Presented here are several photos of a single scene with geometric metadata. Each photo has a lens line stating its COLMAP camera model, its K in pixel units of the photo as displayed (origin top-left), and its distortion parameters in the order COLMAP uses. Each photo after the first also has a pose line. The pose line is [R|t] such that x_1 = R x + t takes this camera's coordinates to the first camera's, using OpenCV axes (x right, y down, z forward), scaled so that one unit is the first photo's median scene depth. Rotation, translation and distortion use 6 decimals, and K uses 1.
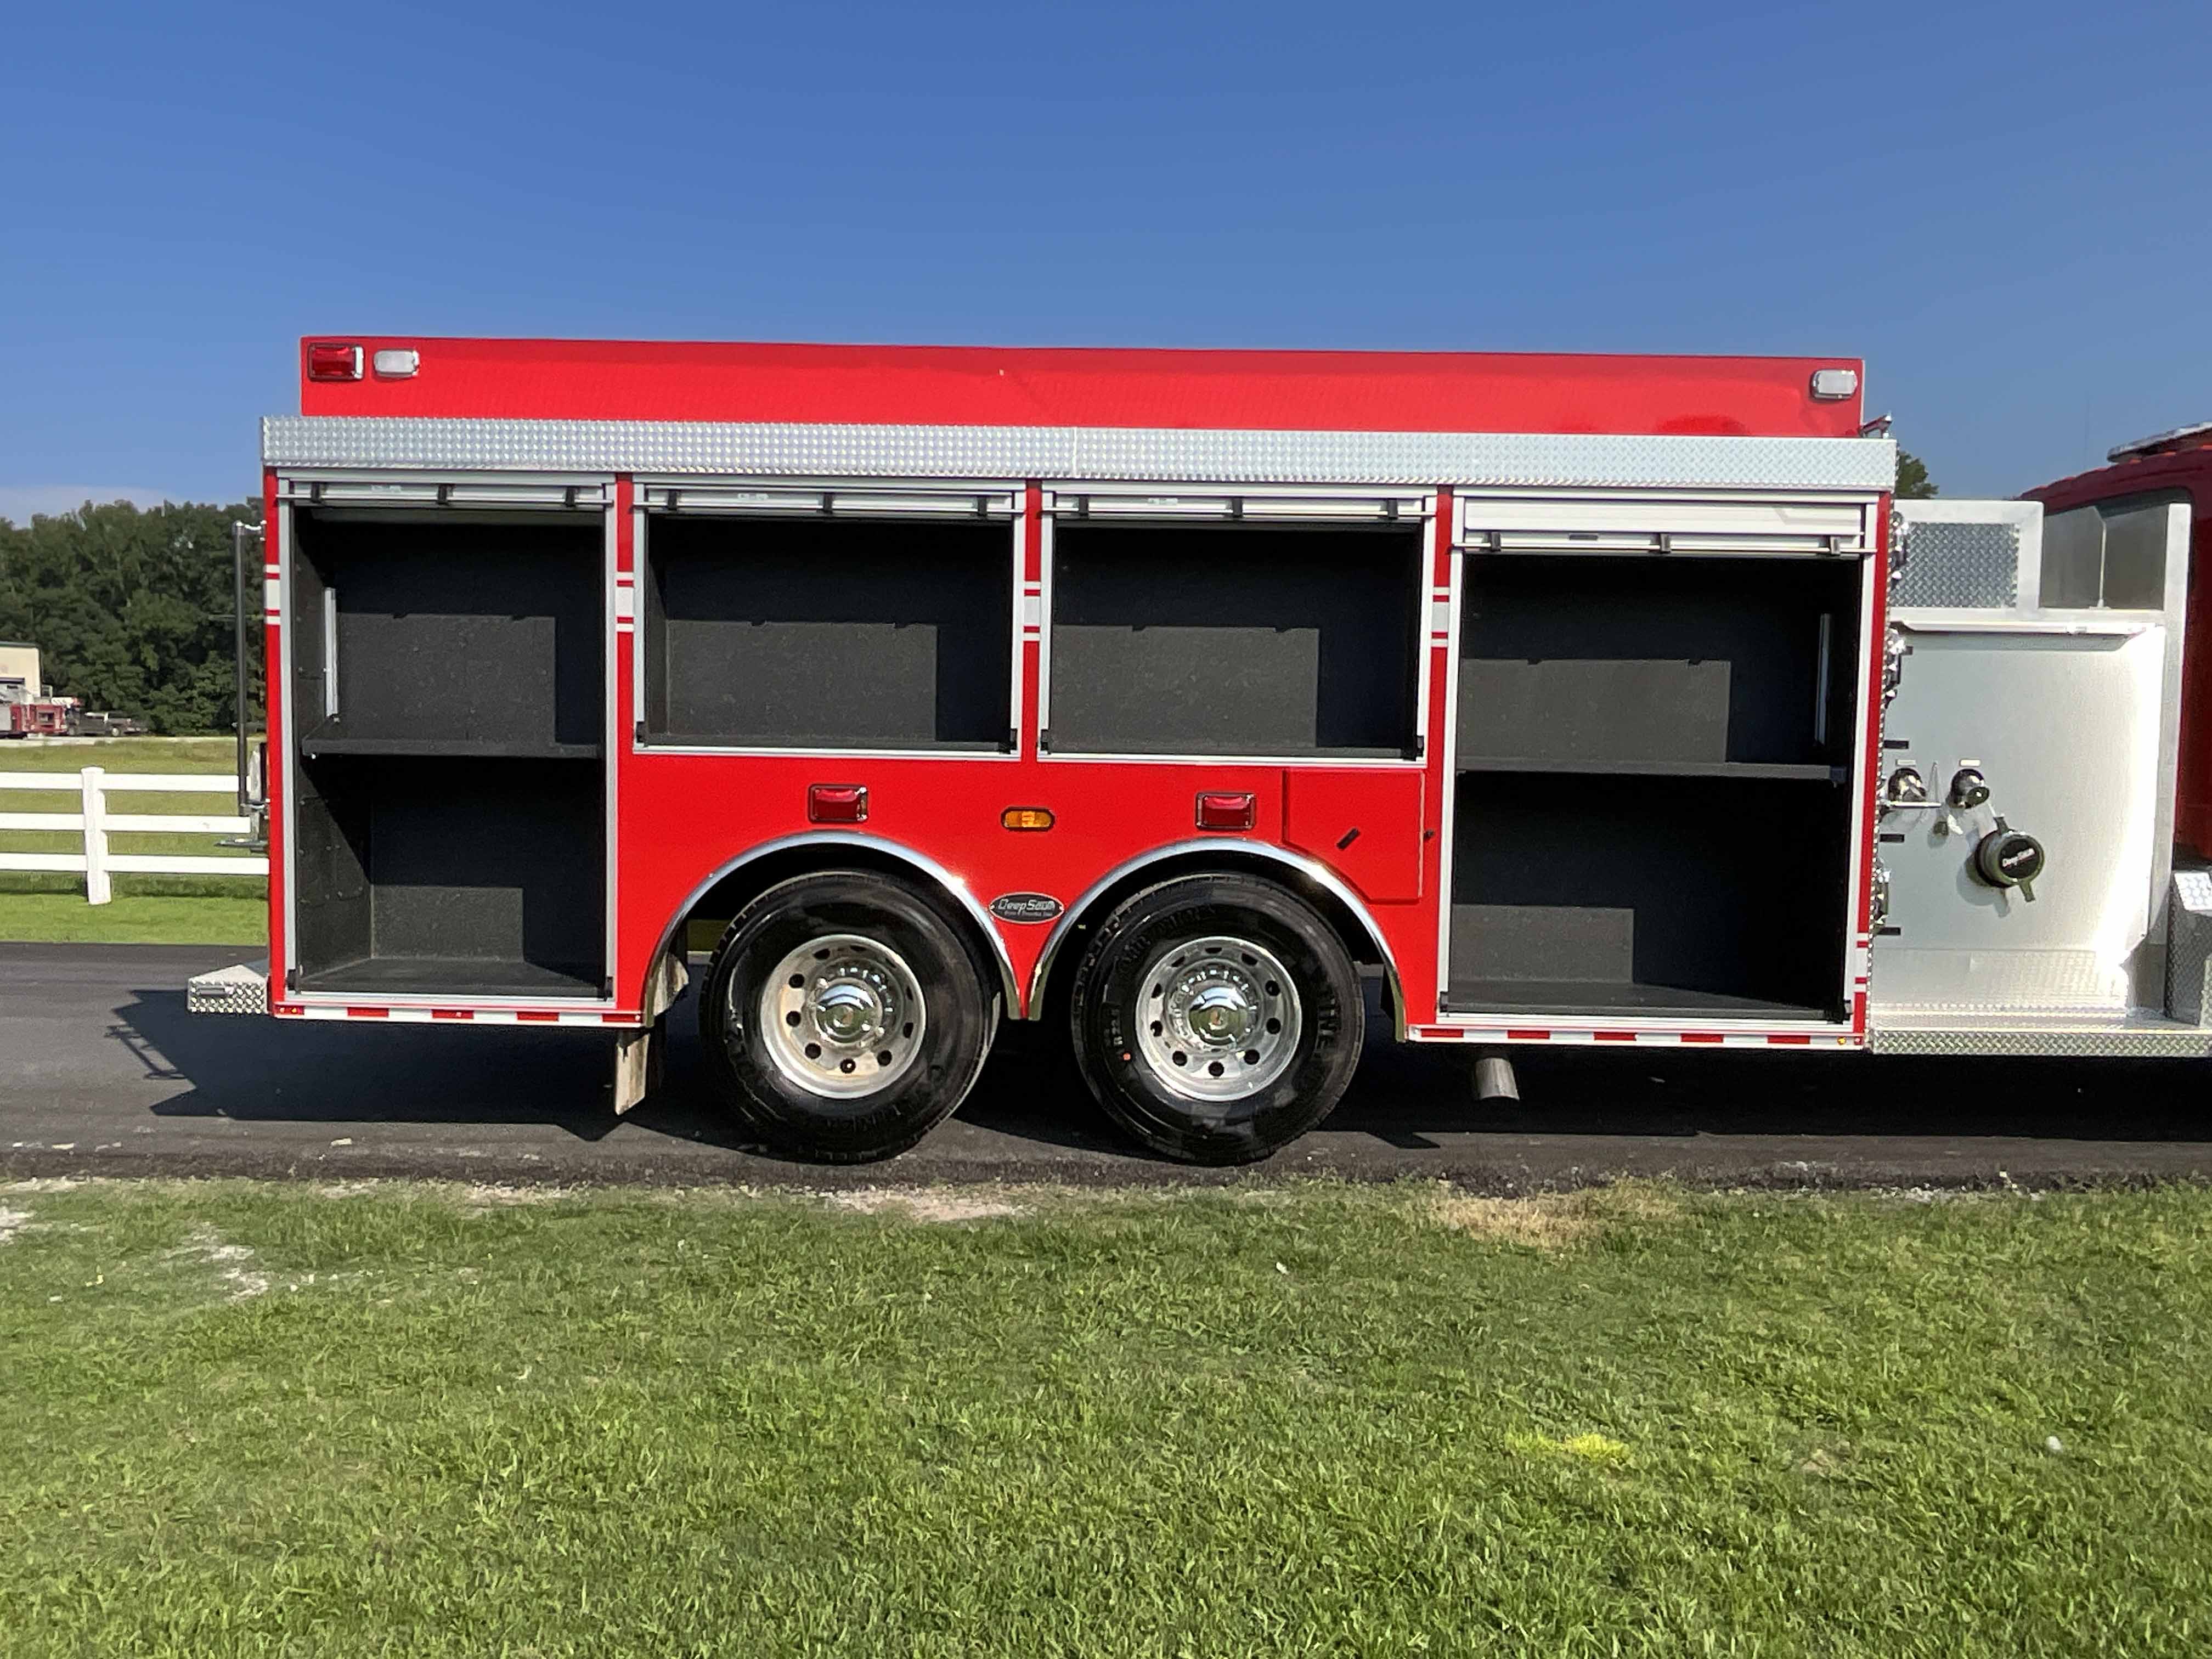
lens RADIAL K [[1611.2, 0, 1113.2], [0, 1611.2, 823.8], [0, 0, 1]] dist [0.012061, 0.006155]
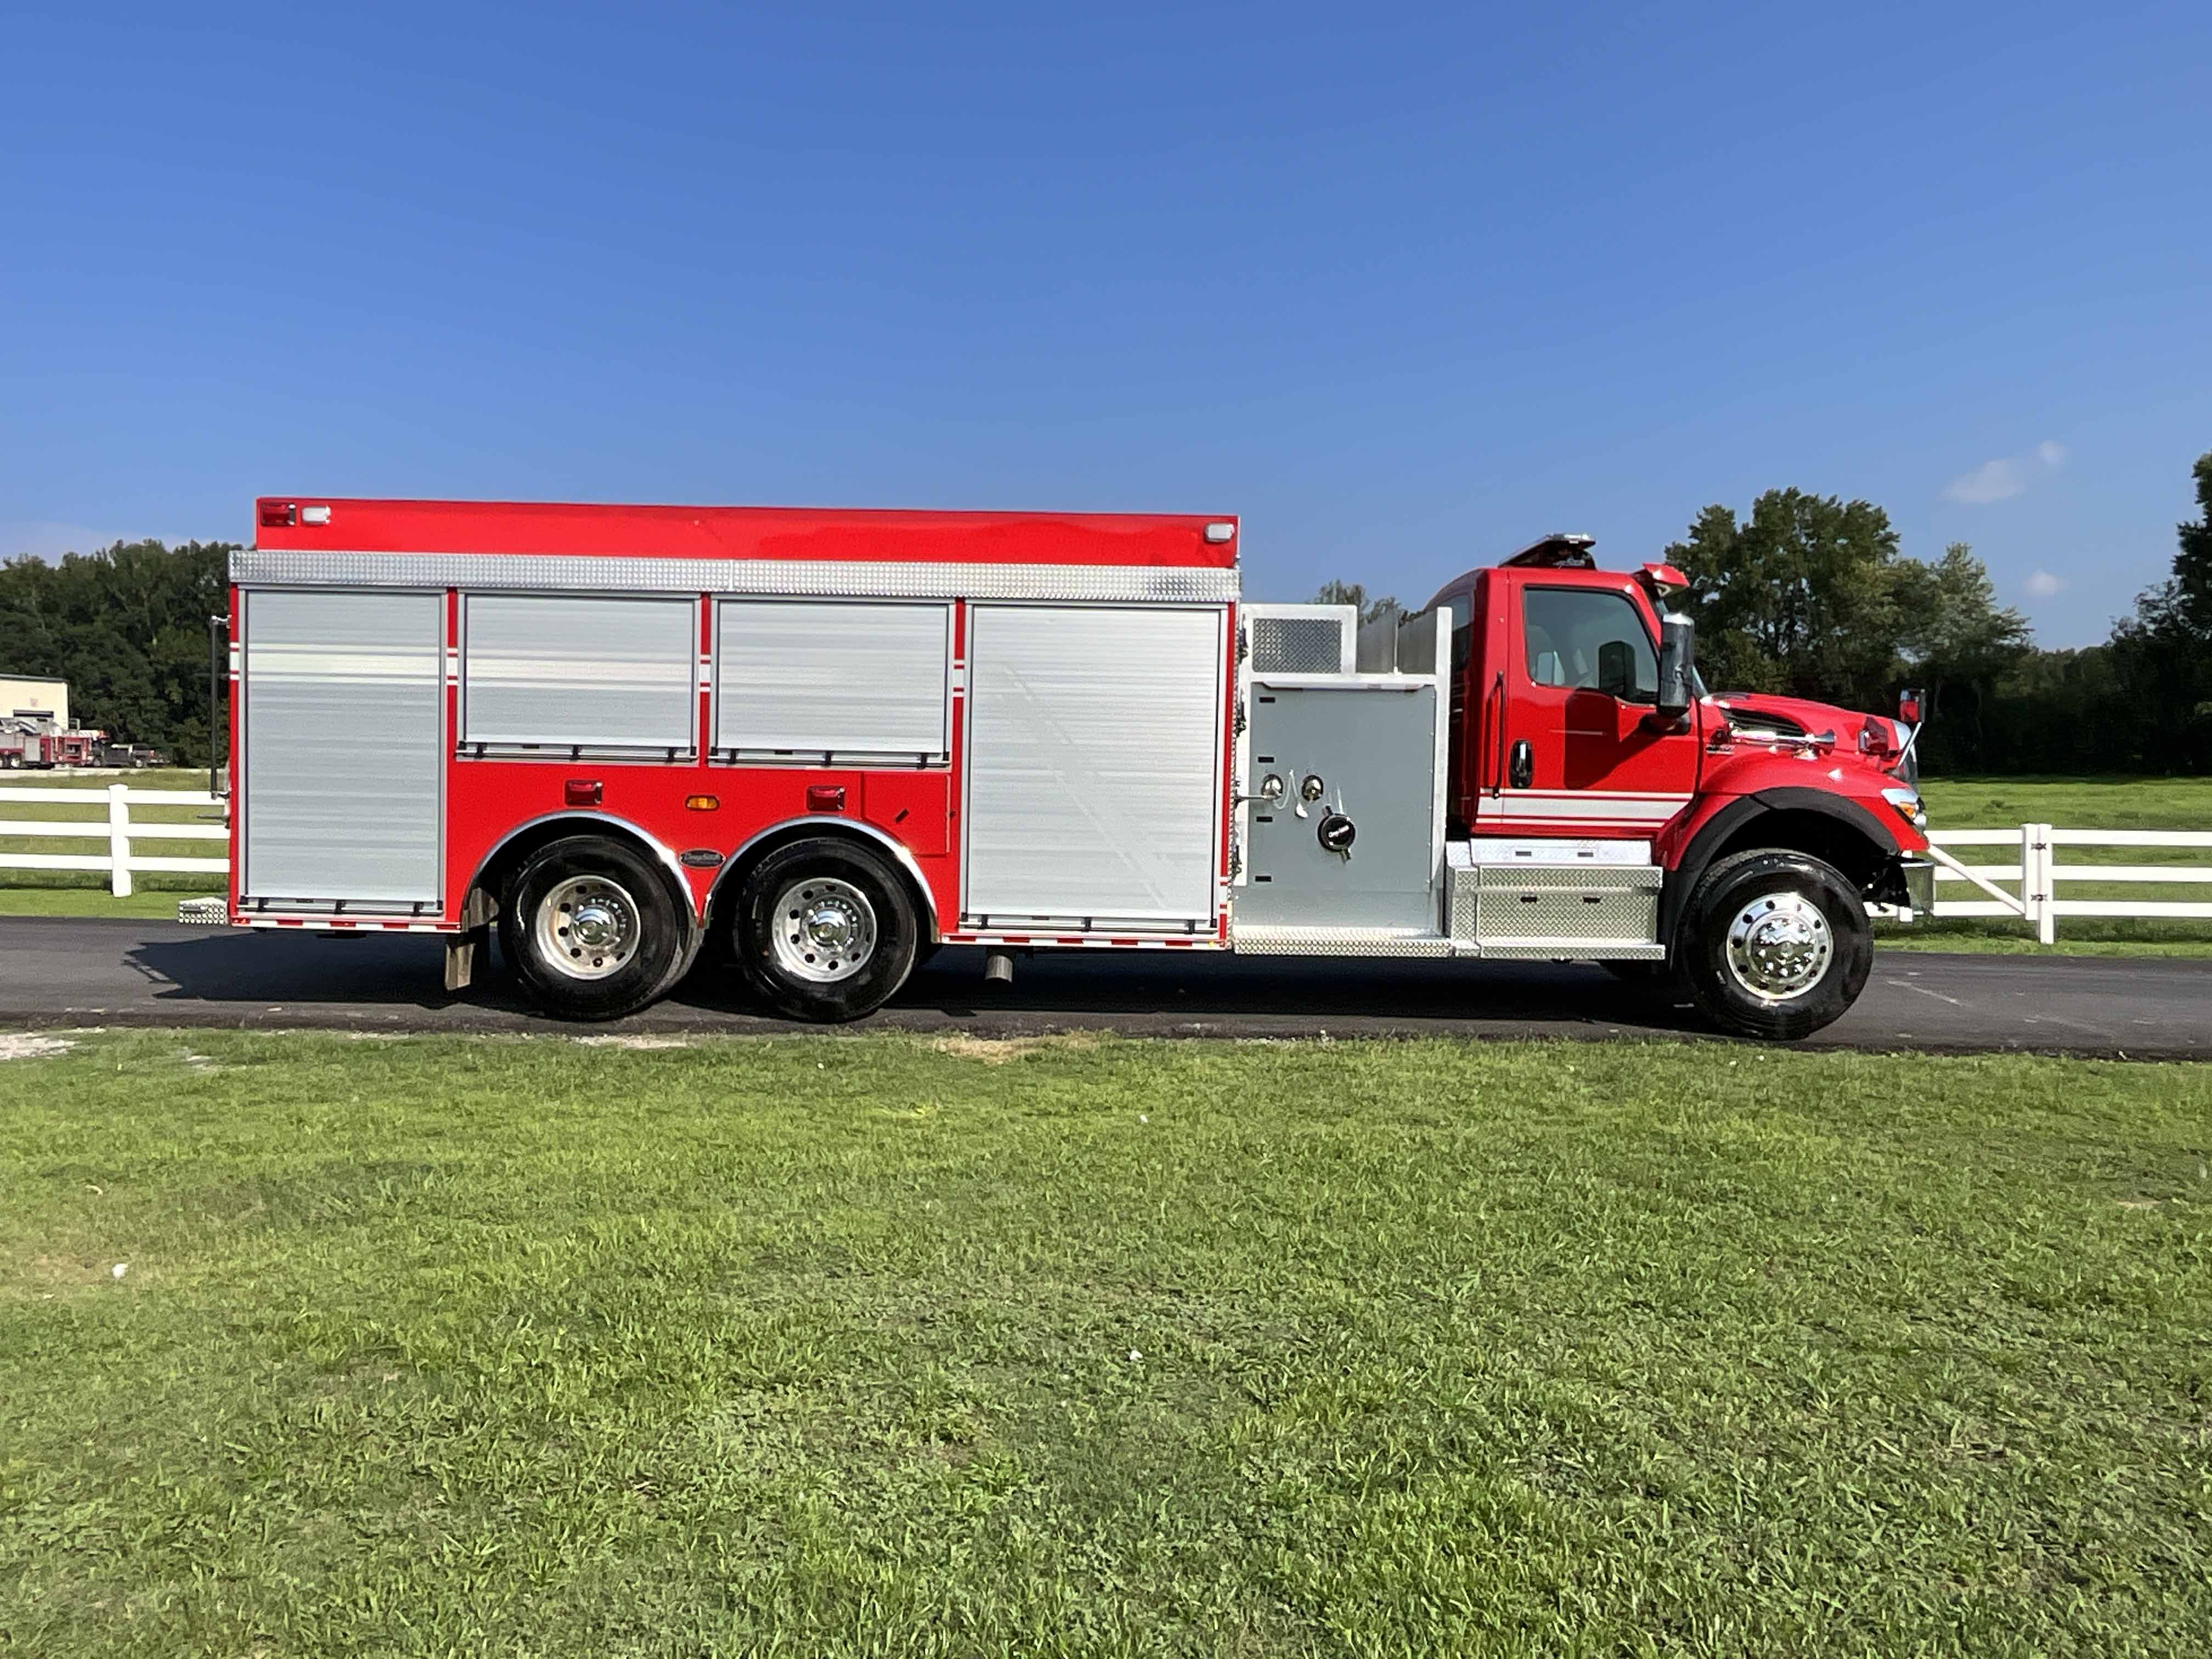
lens RADIAL K [[1611.2, 0, 1116.8], [0, 1611.2, 822.2], [0, 0, 1]] dist [0.012061, 0.006155]
pose [[0.999954, 0.004374, -0.008594, 0.352930], [-0.004578, 0.999706, -0.023820, 0.049705], [0.008488, 0.023858, 0.999679, -0.565655]]
